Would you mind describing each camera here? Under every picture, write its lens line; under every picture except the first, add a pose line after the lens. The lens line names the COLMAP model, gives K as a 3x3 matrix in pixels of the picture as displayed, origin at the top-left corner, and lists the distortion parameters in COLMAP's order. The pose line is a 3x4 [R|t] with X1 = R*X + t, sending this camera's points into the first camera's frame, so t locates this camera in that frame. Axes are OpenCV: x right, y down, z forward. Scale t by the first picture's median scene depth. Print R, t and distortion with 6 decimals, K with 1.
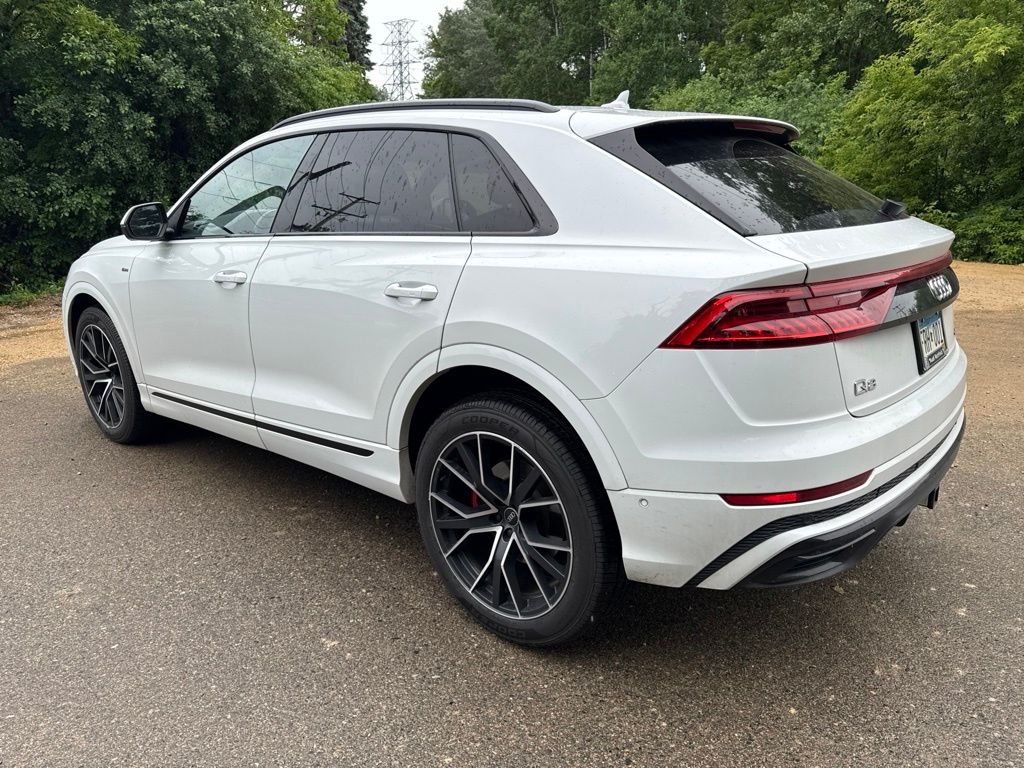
lens RADIAL K [[725.9, 0, 509.3], [0, 725.9, 386.1], [0, 0, 1]] dist [0.021041, -0.023435]
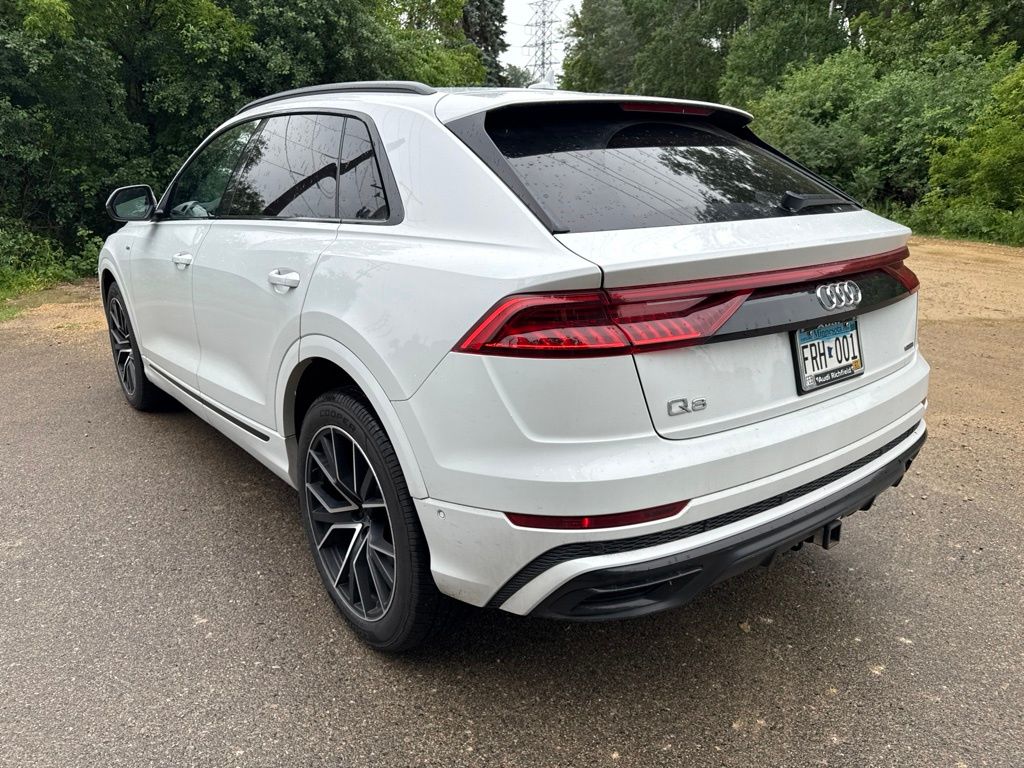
lens RADIAL K [[725.9, 0, 509.3], [0, 725.9, 386.1], [0, 0, 1]] dist [0.021041, -0.023435]
pose [[0.981608, 0.059842, -0.181289, 0.232261], [-0.055638, 0.998053, 0.028195, -0.019608], [0.182623, -0.017589, 0.983026, 0.051675]]
